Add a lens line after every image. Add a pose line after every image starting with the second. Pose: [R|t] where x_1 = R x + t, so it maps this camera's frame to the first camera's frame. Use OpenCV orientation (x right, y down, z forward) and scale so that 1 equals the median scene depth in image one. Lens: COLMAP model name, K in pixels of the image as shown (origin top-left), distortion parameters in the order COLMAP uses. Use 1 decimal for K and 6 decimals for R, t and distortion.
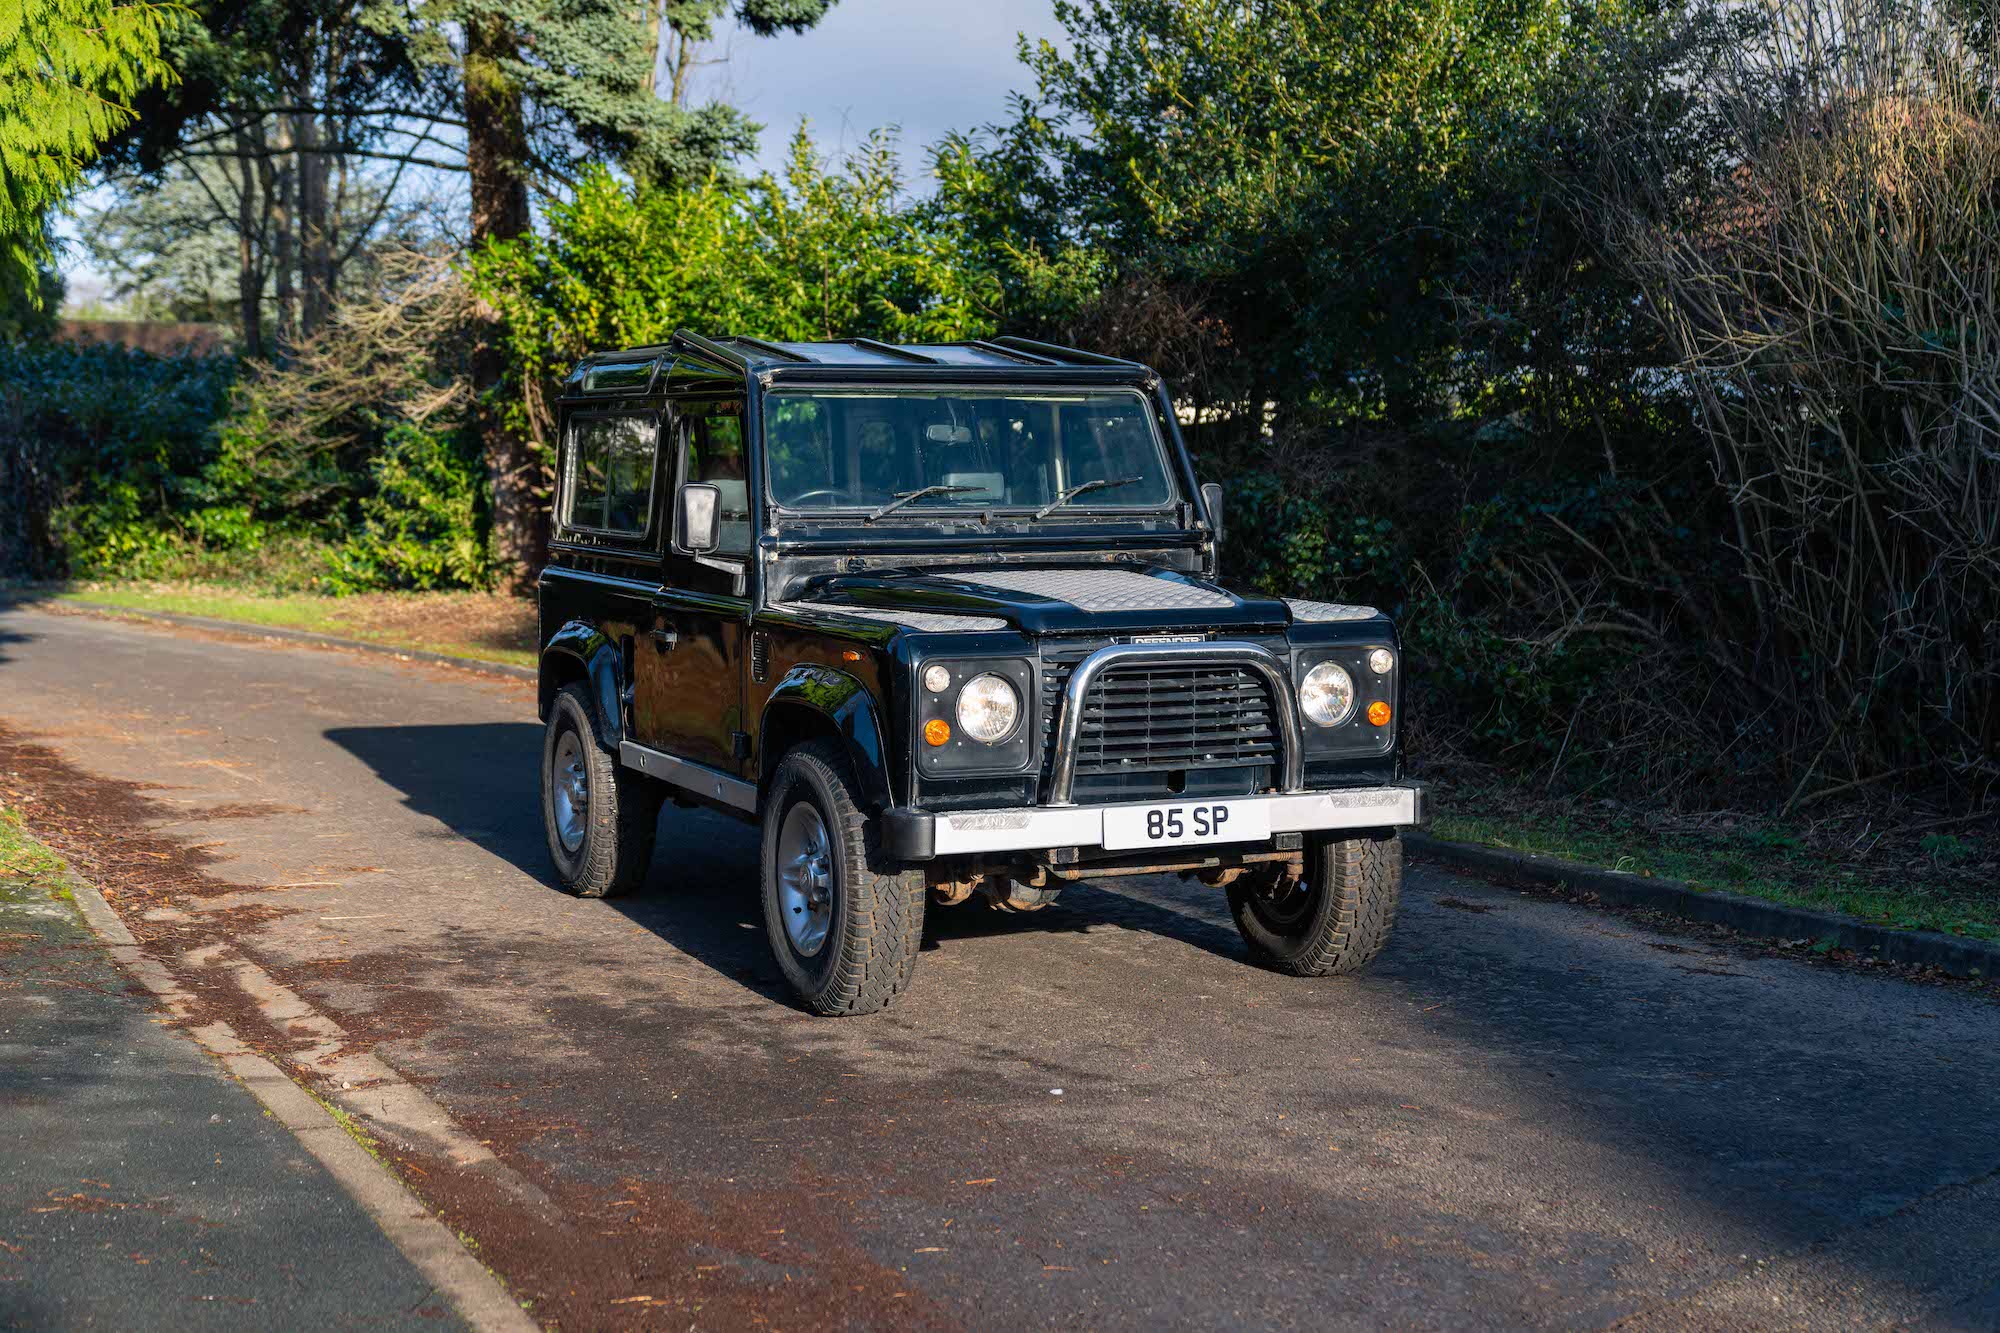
lens RADIAL K [[2726.0, 0, 1000.0], [0, 2726.0, 666.5], [0, 0, 1]] dist [-0.006074, 0.001692]
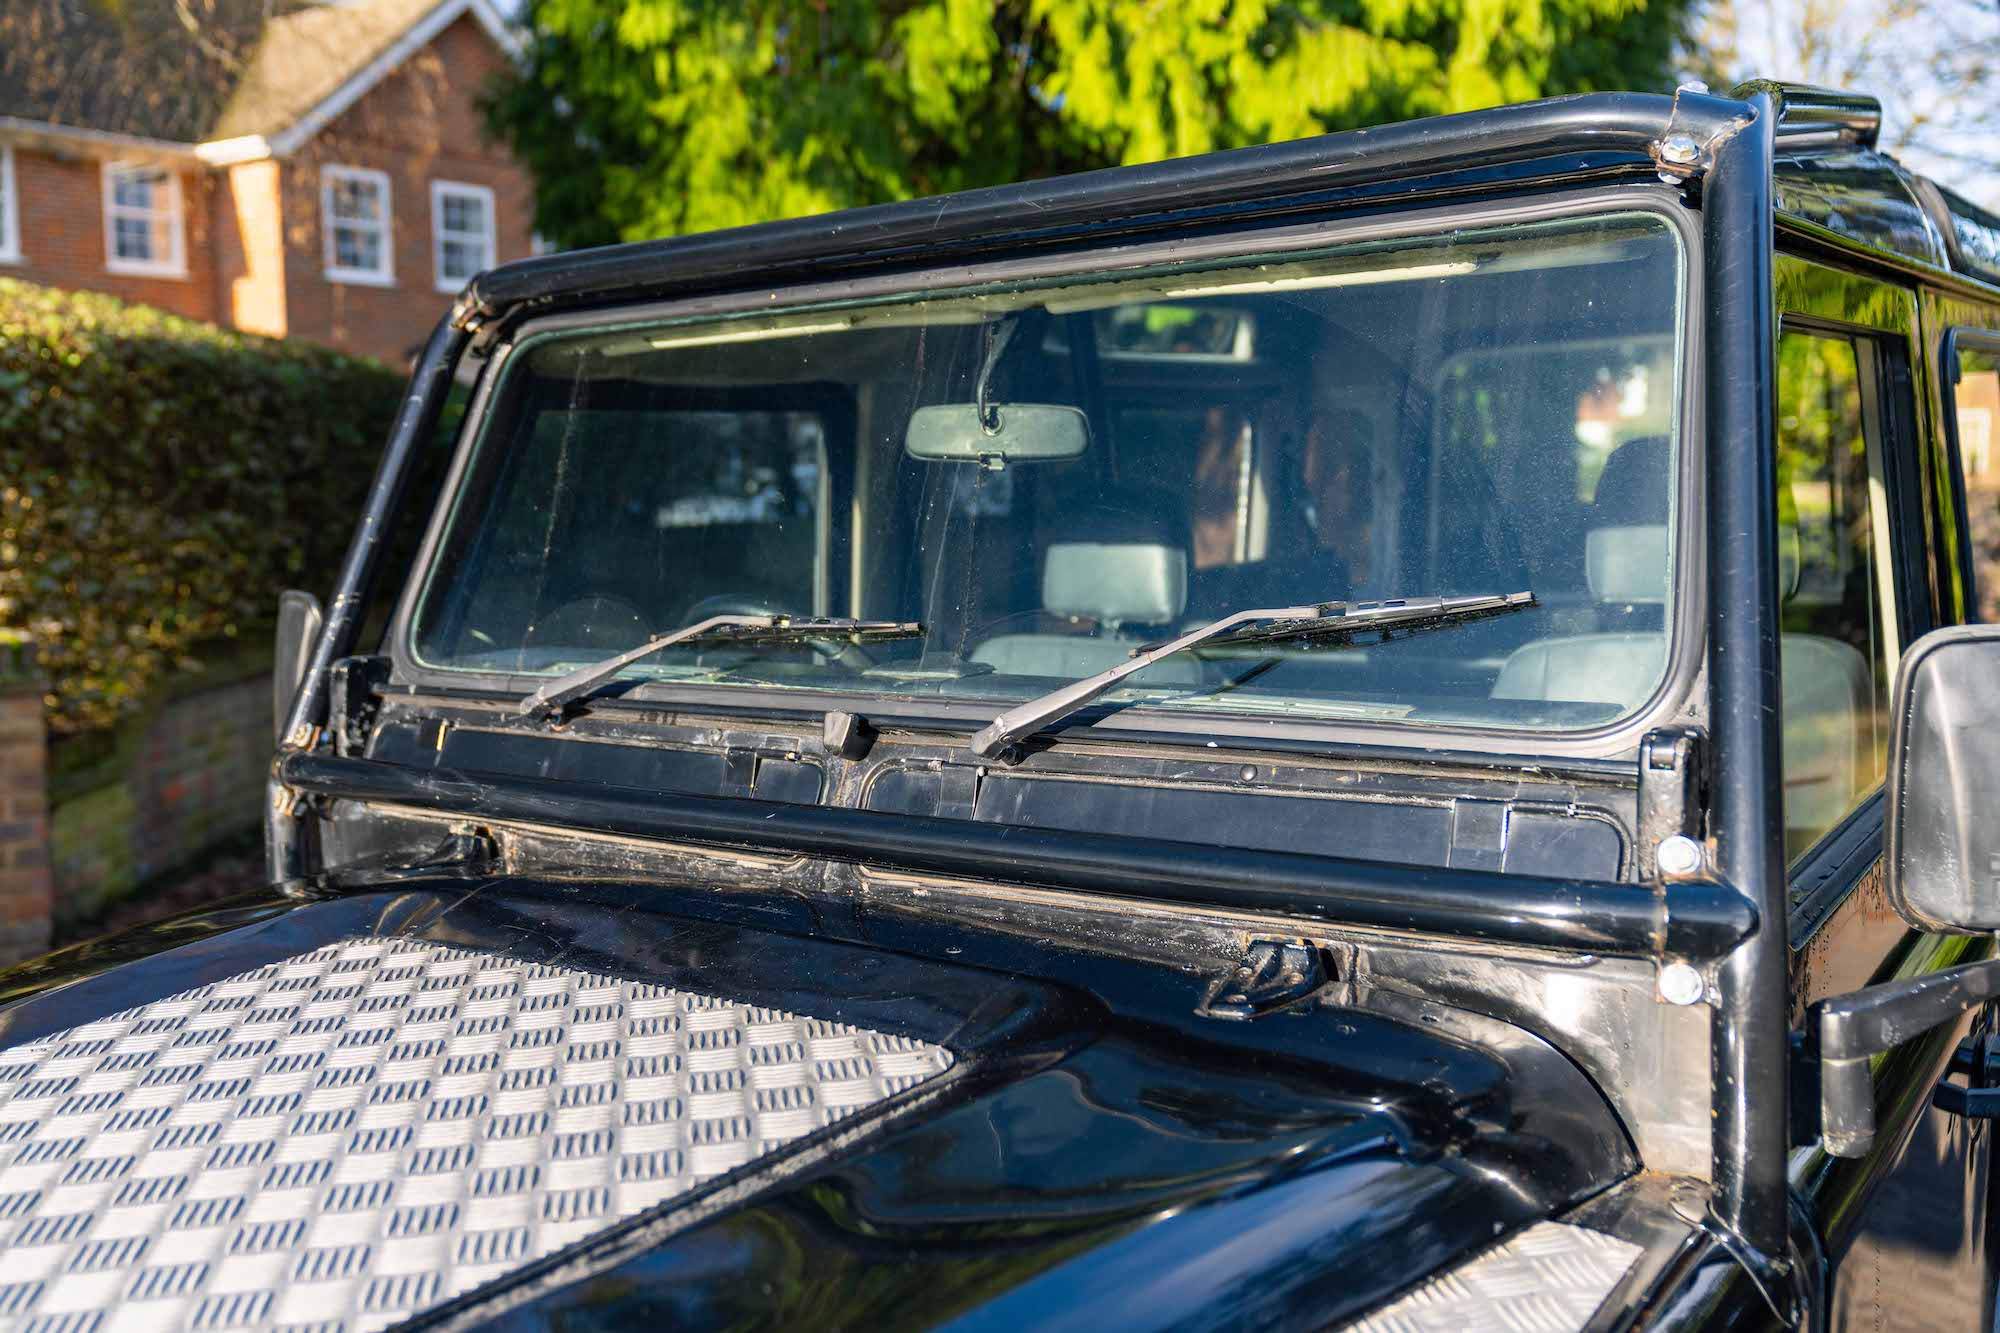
lens RADIAL K [[1807.9, 0, 1000.0], [0, 1807.9, 666.5], [0, 0, 1]] dist [-0.003689, 0.012568]
pose [[0.489602, 0.076613, -0.868574, 0.164837], [-0.031705, 0.997038, 0.070073, -0.074947], [0.871370, -0.006769, 0.490580, 0.921414]]
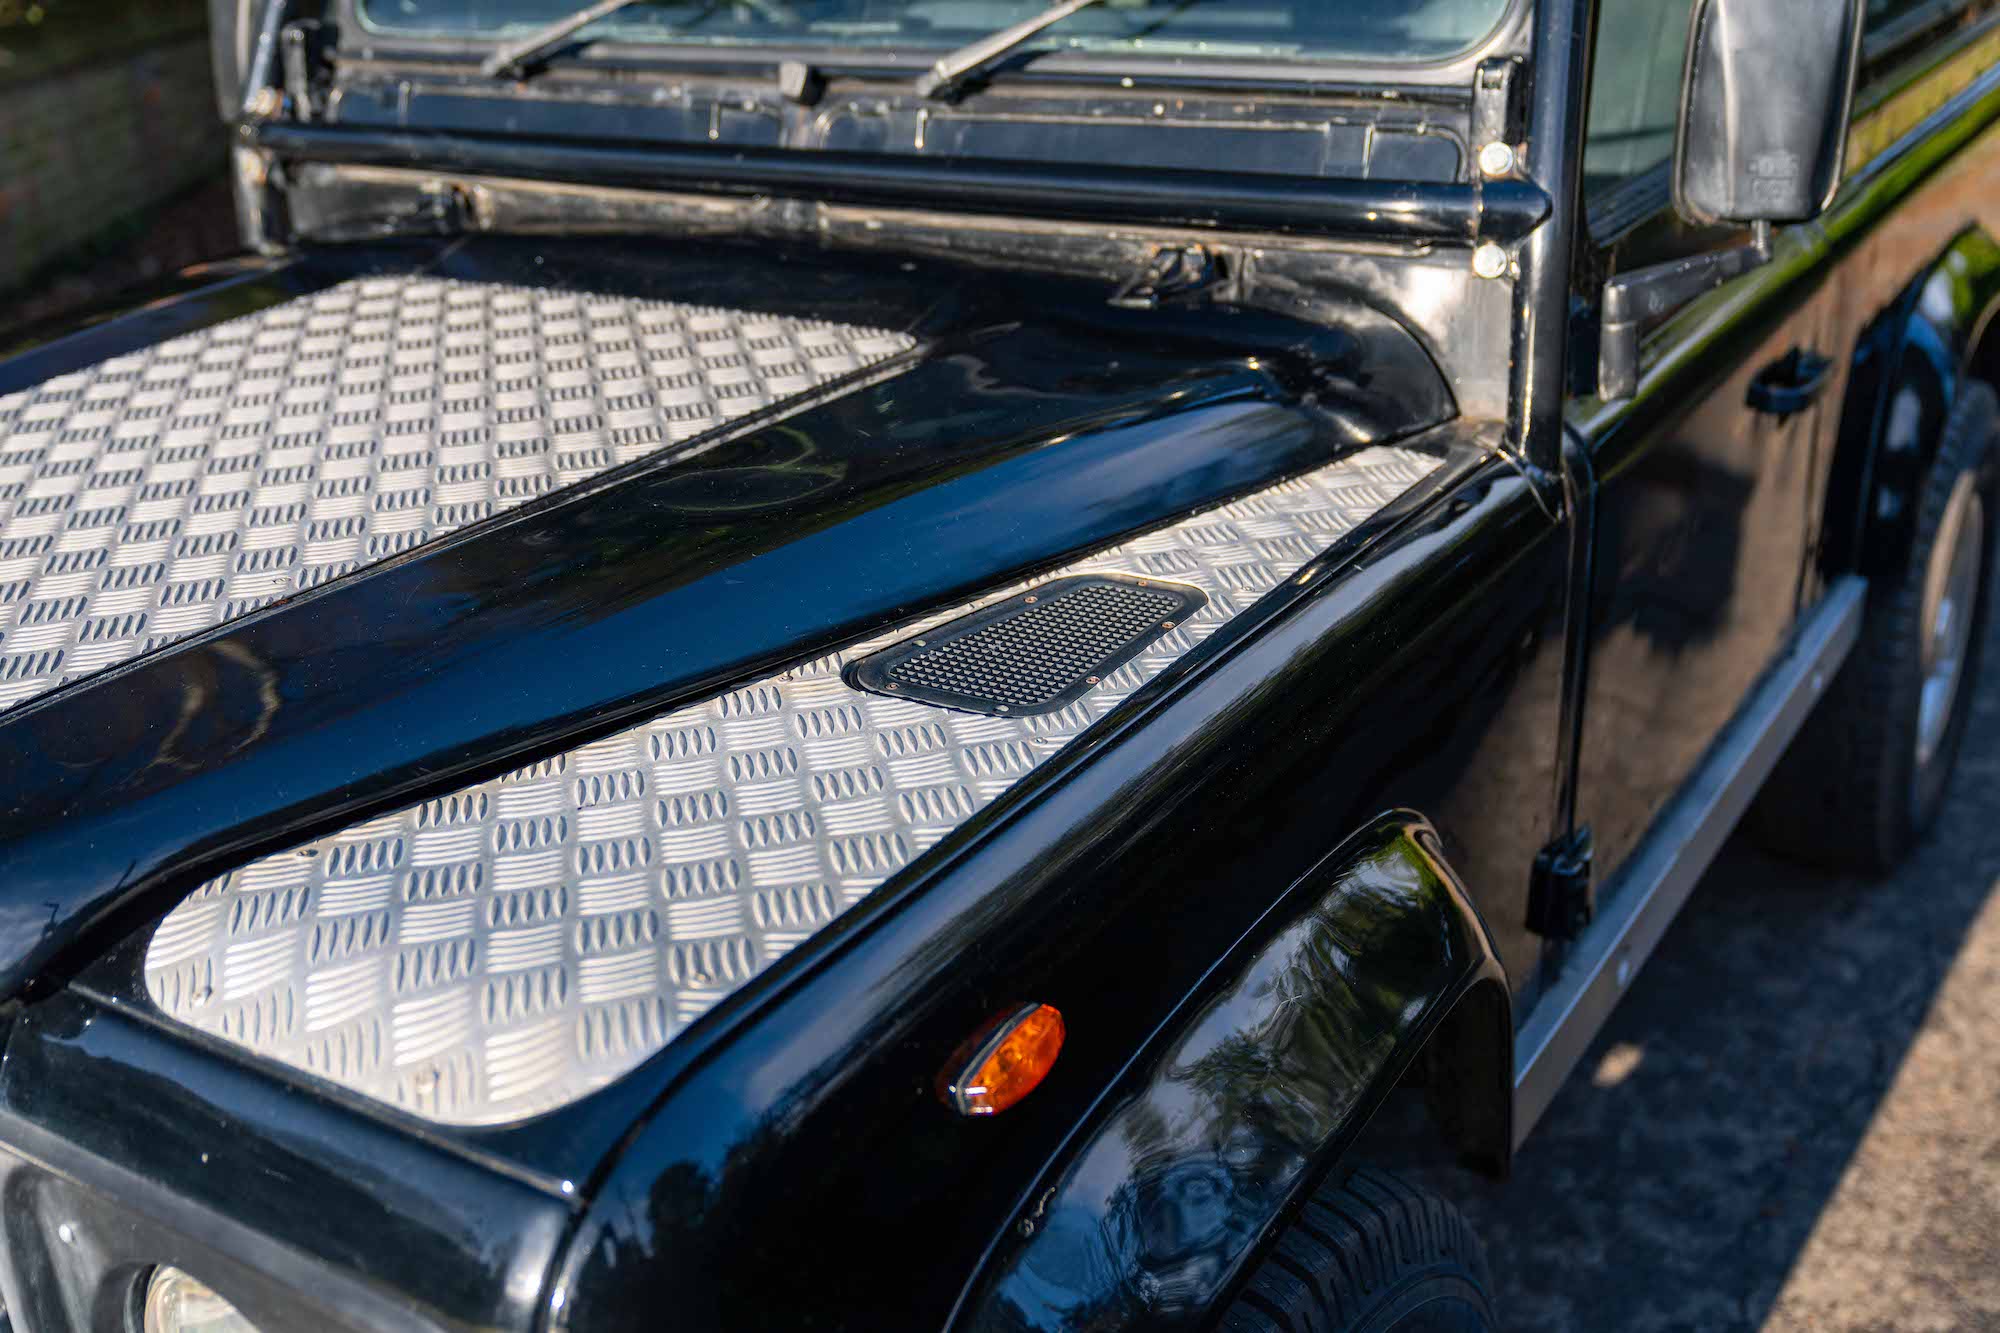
lens RADIAL K [[2050.4, 0, 1000.0], [0, 2050.4, 666.5], [0, 0, 1]] dist [-0.001255, 0.025655]
pose [[0.531874, 0.306144, -0.789548, 0.212976], [-0.024725, 0.937581, 0.346887, -0.073832], [0.846463, -0.164978, 0.506244, 0.888847]]
